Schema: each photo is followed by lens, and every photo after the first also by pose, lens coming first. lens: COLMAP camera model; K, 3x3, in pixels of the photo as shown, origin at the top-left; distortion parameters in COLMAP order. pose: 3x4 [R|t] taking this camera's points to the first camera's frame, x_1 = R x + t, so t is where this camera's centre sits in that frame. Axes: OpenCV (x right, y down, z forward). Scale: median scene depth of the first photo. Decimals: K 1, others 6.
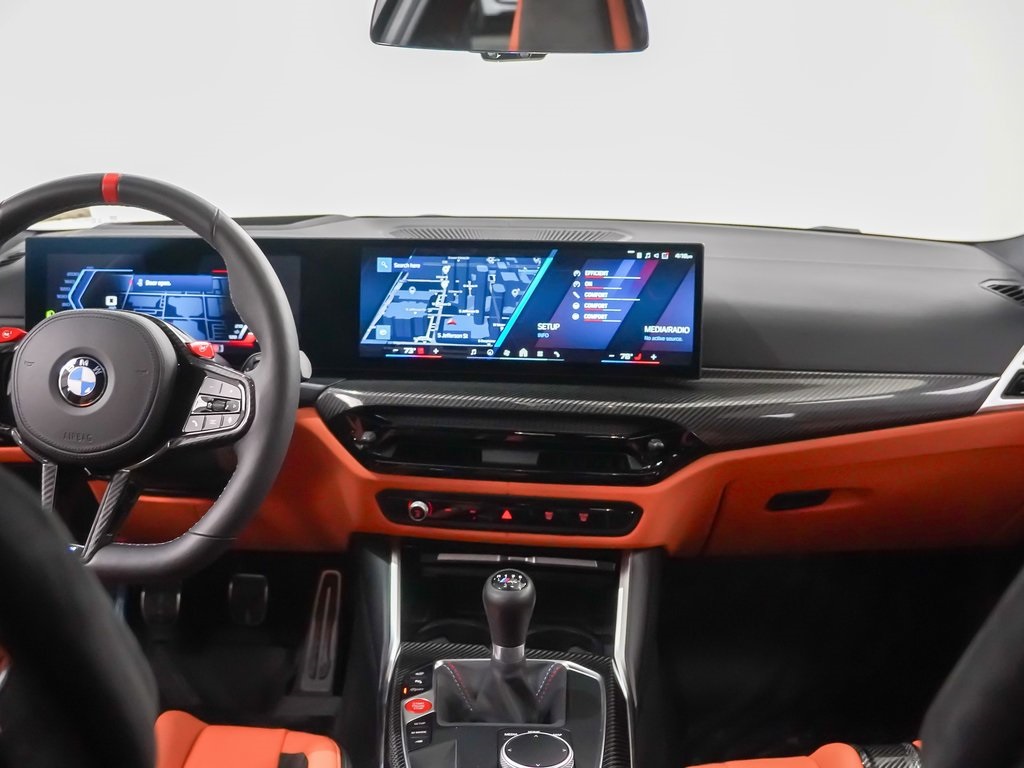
lens RADIAL K [[1011.4, 0, 516.8], [0, 1011.4, 382.2], [0, 0, 1]] dist [-0.124196, 0.000000]
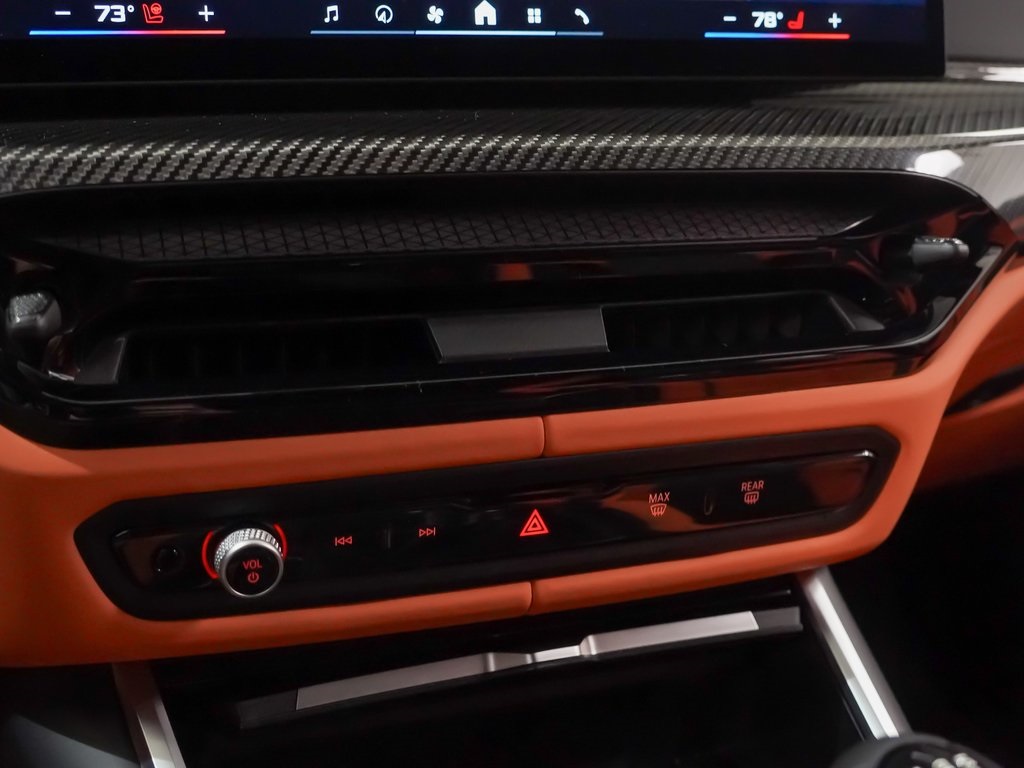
lens RADIAL K [[1324.1, 0, 511.2], [0, 1324.1, 391.5], [0, 0, 1]] dist [-0.147566, 0.000000]
pose [[0.887366, -0.120226, 0.445115, -0.186705], [0.095826, 0.992414, 0.077017, 0.059116], [-0.450998, -0.025689, 0.892155, 0.634317]]
